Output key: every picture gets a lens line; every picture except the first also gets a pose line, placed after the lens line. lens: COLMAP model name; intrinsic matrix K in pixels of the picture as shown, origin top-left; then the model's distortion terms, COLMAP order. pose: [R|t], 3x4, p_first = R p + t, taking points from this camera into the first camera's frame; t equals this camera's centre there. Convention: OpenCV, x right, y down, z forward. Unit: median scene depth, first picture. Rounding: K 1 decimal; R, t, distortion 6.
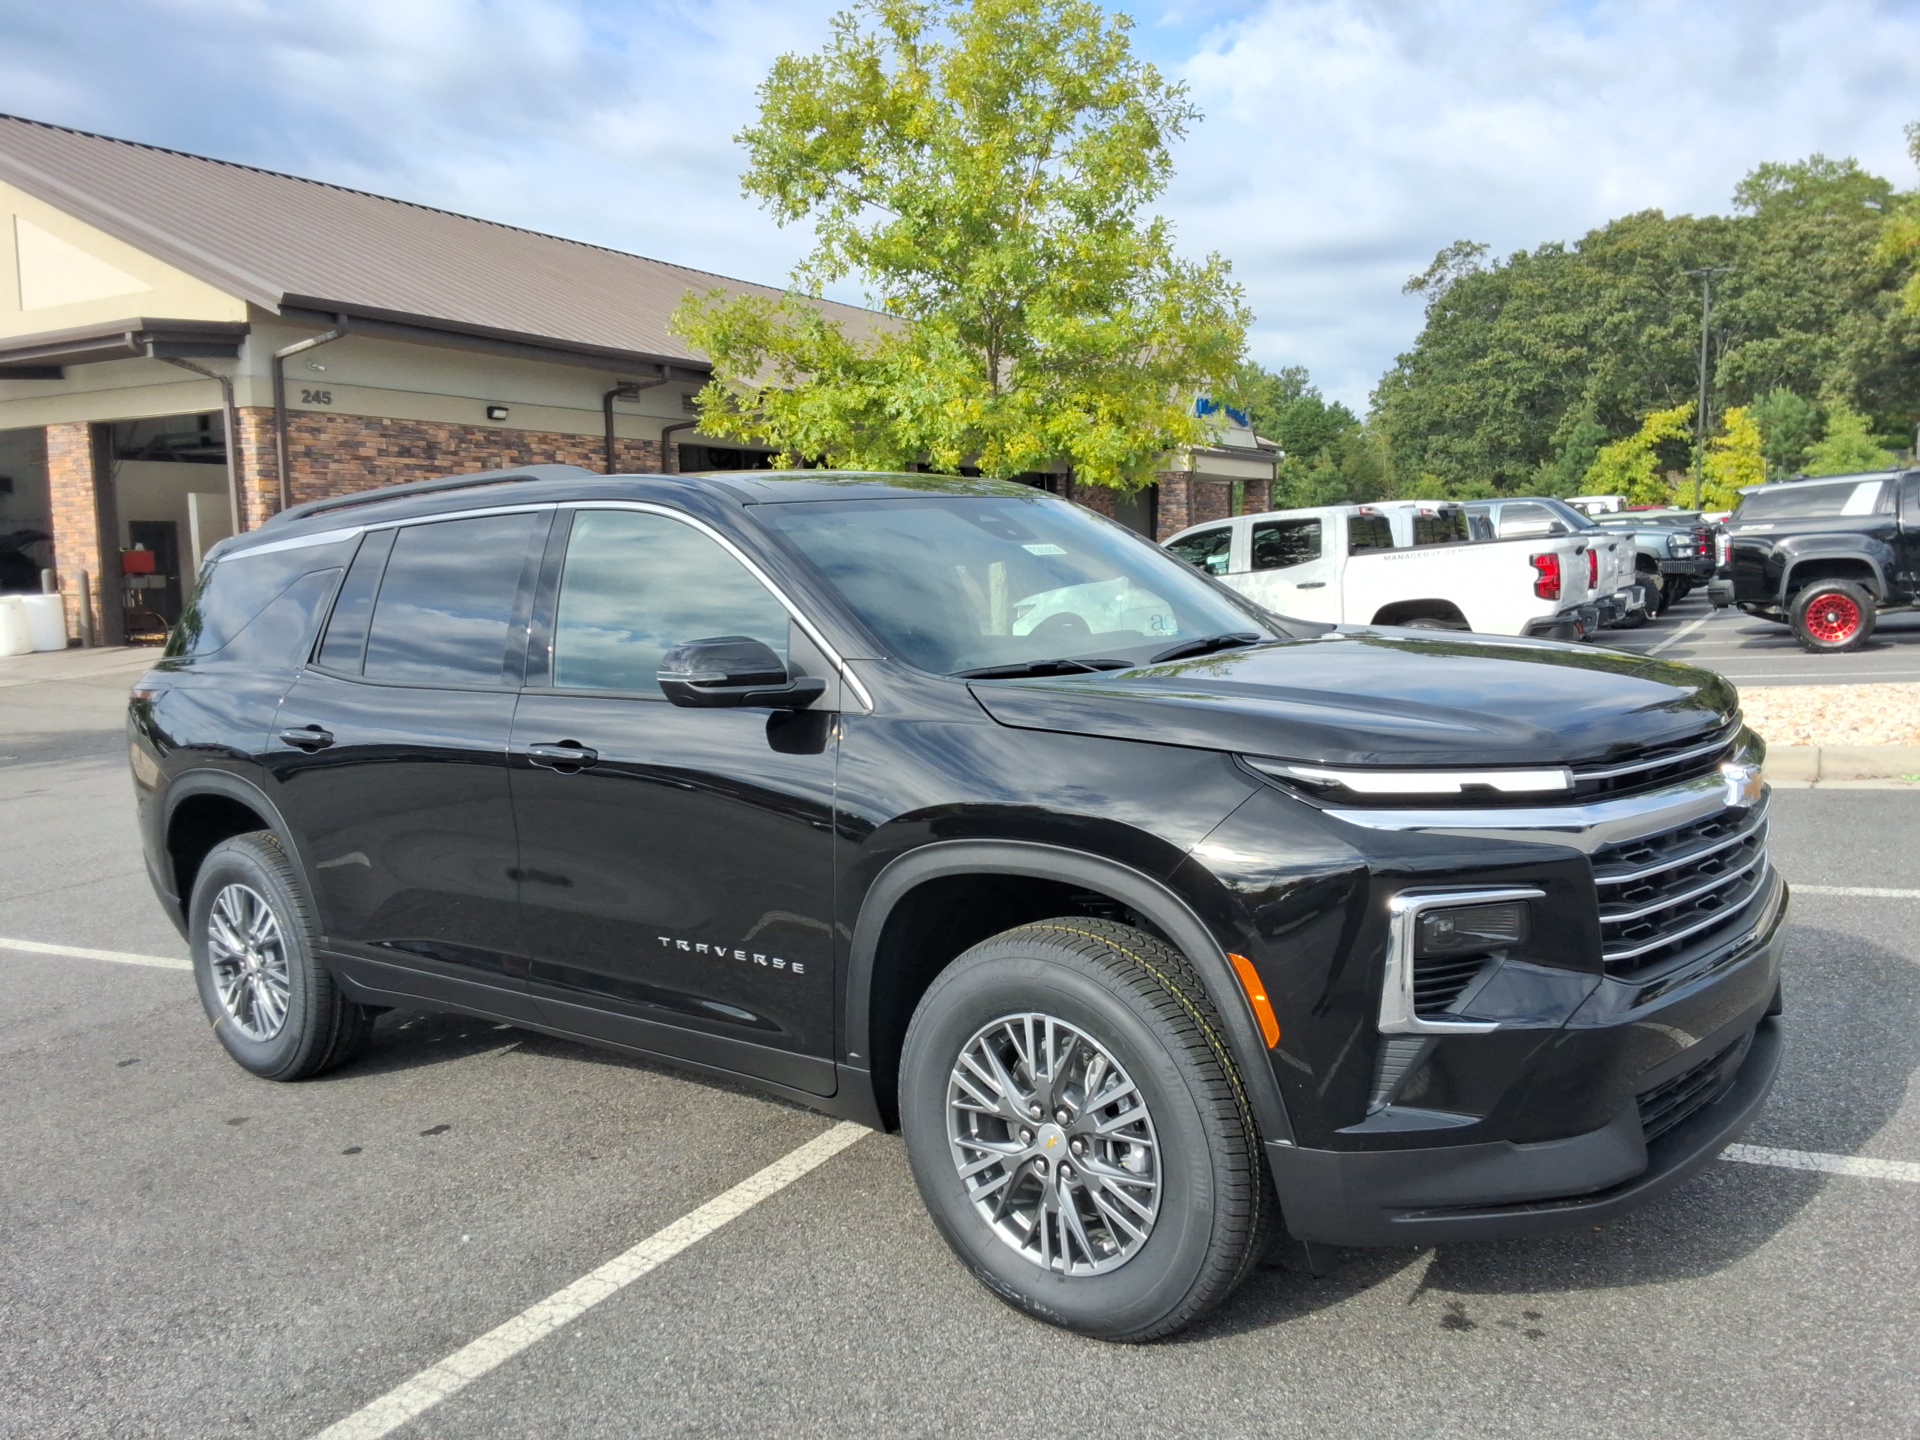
lens RADIAL K [[1539.1, 0, 965.1], [0, 1539.1, 738.2], [0, 0, 1]] dist [0.121711, -0.196197]
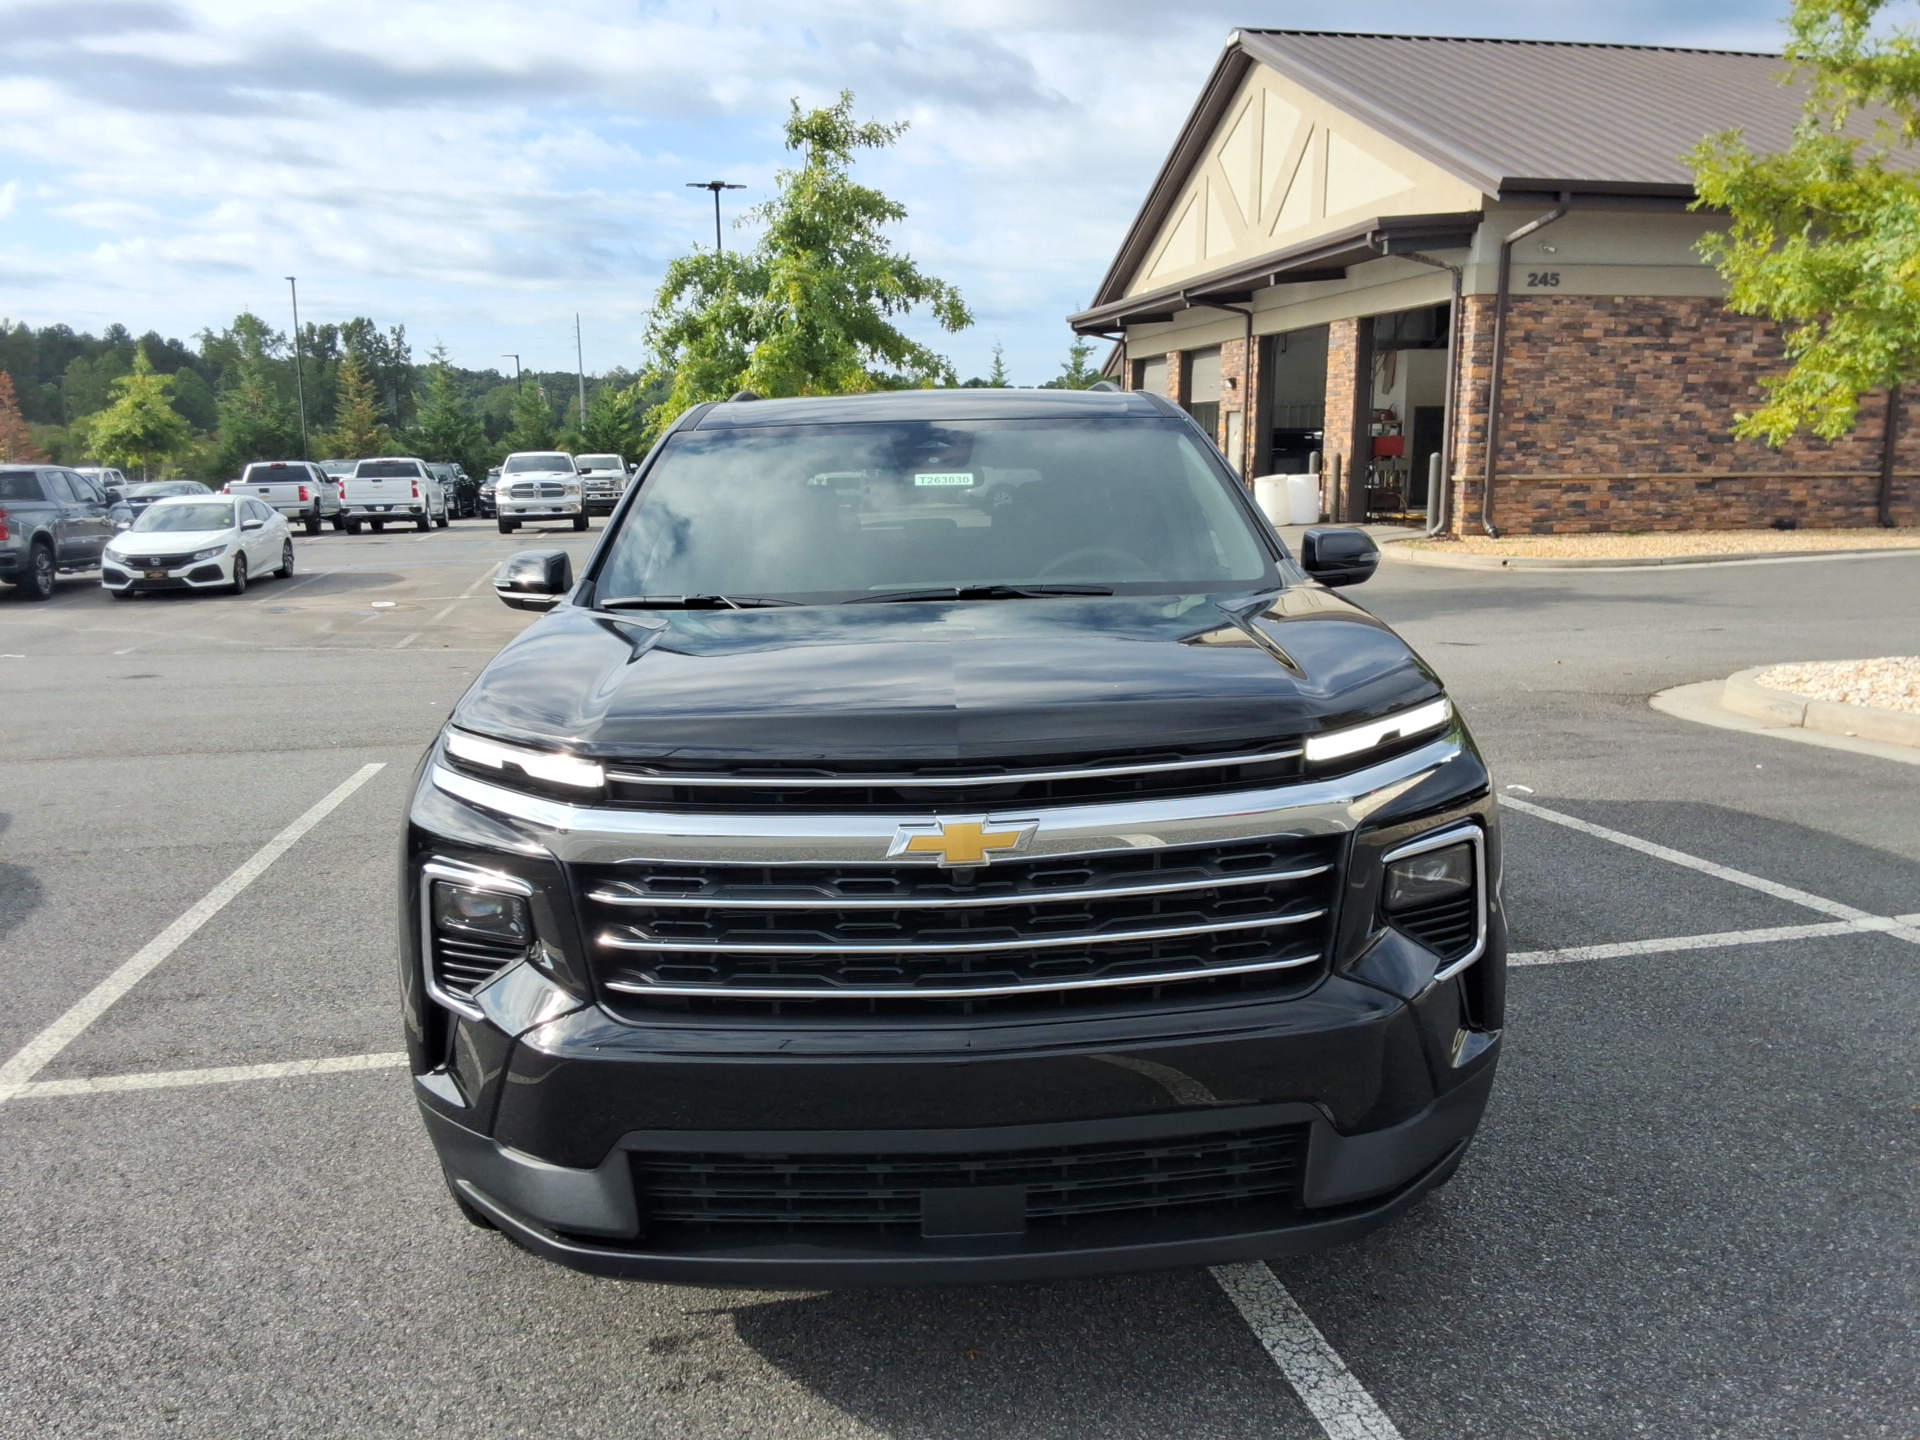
lens RADIAL K [[1532.6, 0, 963.9], [0, 1532.6, 750.5], [0, 0, 1]] dist [0.117745, -0.185802]
pose [[0.656540, 0.159344, -0.737268, 0.123470], [-0.096613, 0.987146, 0.127316, -0.012643], [0.748078, -0.012358, 0.663495, 0.061769]]
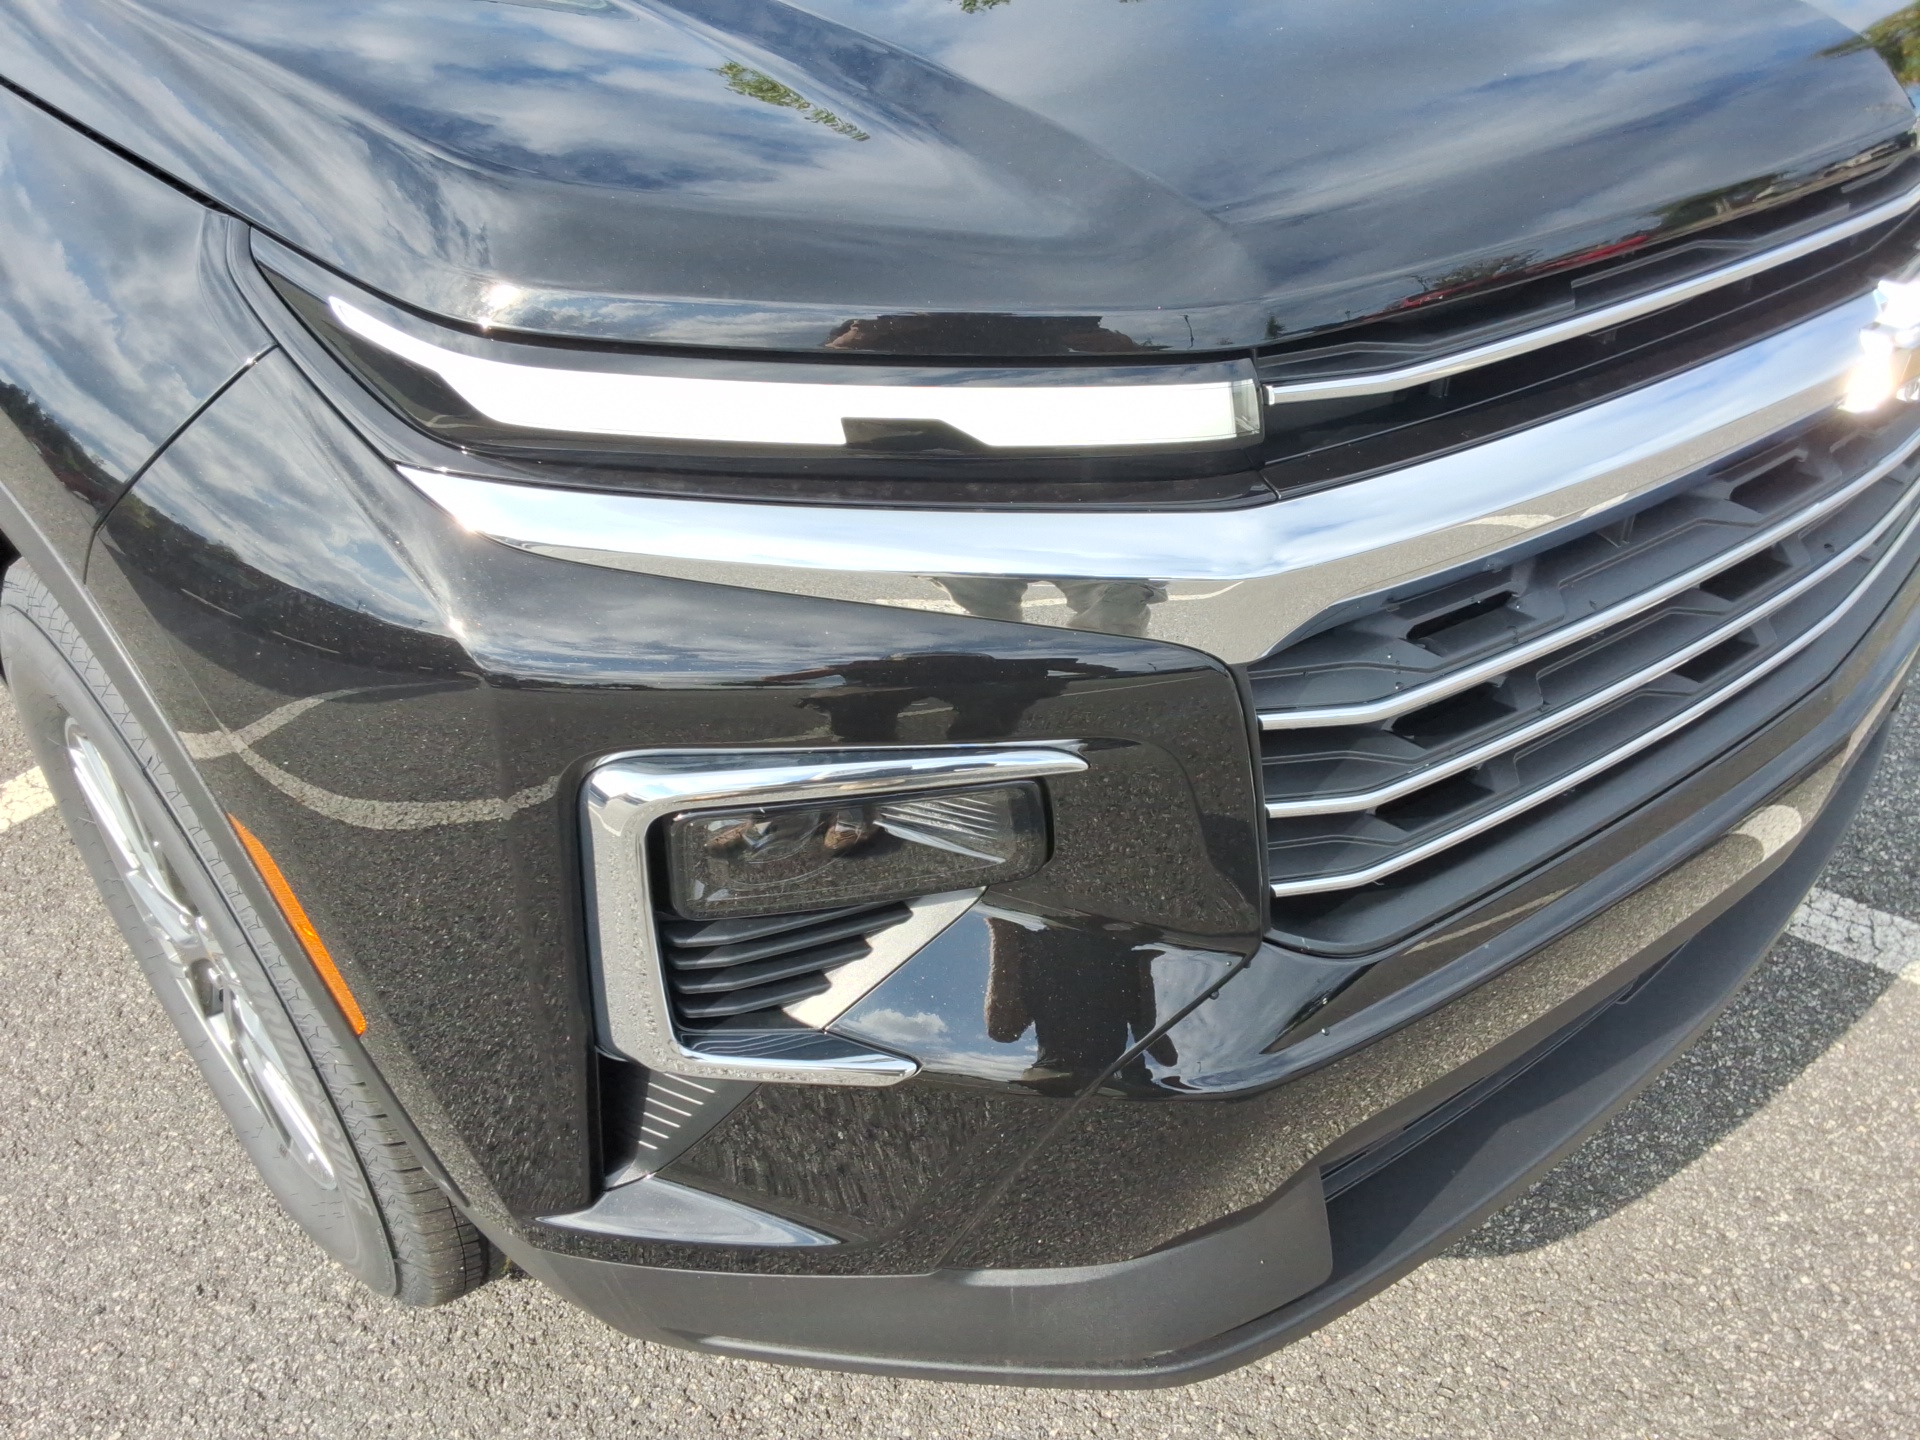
lens RADIAL K [[1541.2, 0, 961.7], [0, 1541.2, 739.9], [0, 0, 1]] dist [0.126570, -0.192142]
pose [[0.990319, 0.099061, -0.097235, 0.039443], [-0.040292, 0.875486, 0.481560, -0.006672], [0.132832, -0.472980, 0.871002, 0.073974]]
